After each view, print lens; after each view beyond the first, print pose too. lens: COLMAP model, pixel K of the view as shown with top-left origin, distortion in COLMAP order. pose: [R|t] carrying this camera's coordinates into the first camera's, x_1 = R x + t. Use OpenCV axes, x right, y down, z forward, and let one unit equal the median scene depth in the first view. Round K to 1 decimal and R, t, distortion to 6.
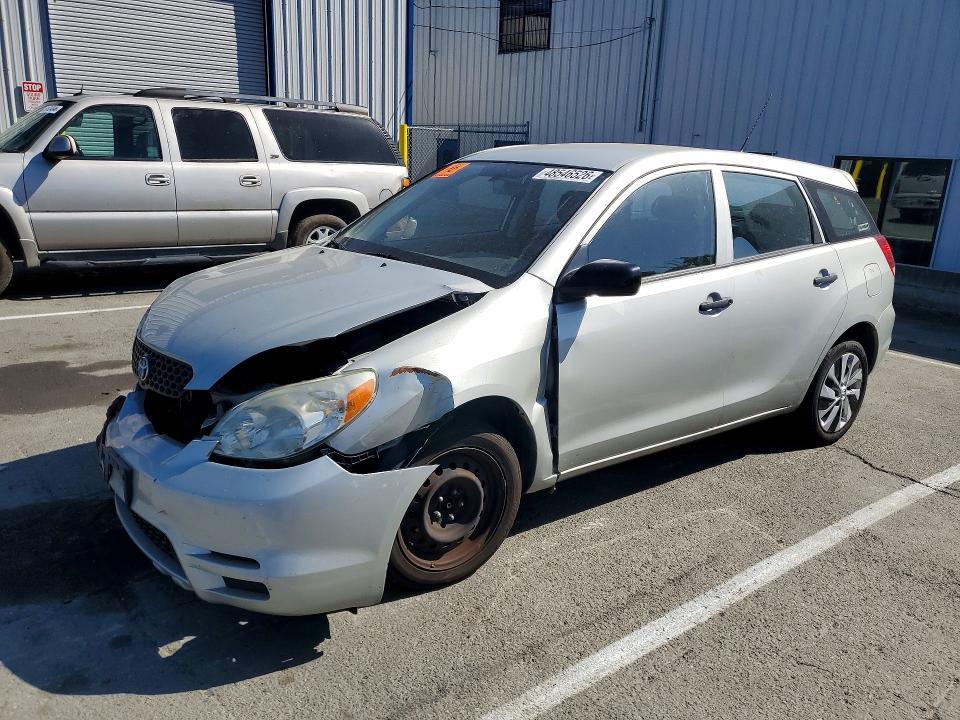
lens RADIAL K [[726.9, 0, 480.0], [0, 726.9, 360.0], [0, 0, 1]] dist [0.041232, -0.005588]
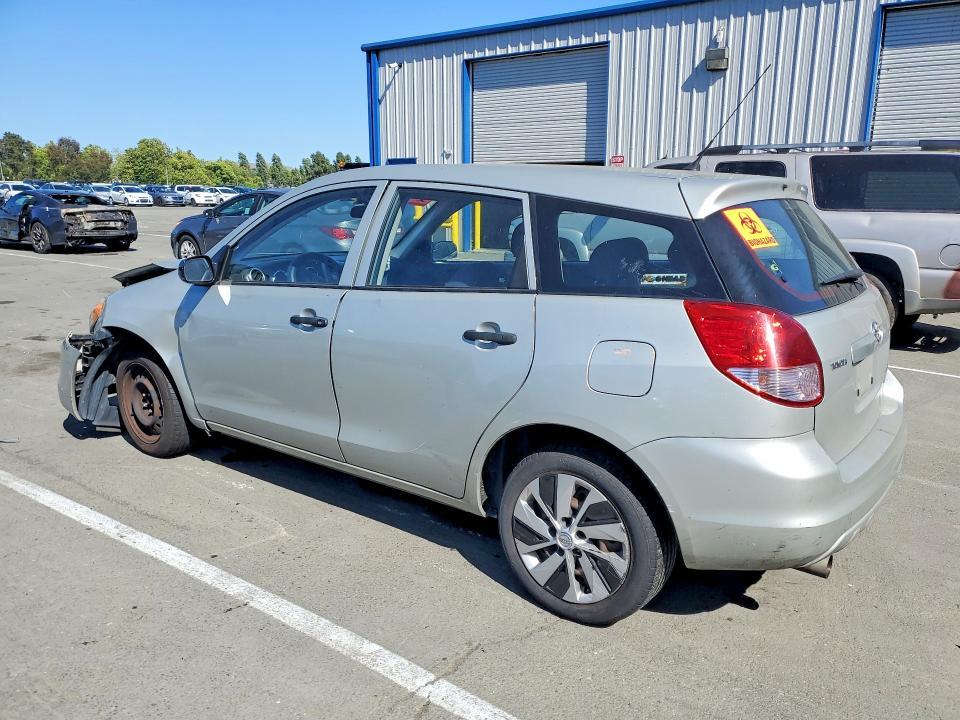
lens RADIAL K [[726.9, 0, 480.0], [0, 726.9, 360.0], [0, 0, 1]] dist [0.041232, -0.005588]
pose [[0.292984, 0.172312, -0.940462, 1.190043], [-0.259280, 0.961087, 0.095316, -0.161187], [0.920290, 0.215917, 0.326260, 0.818271]]
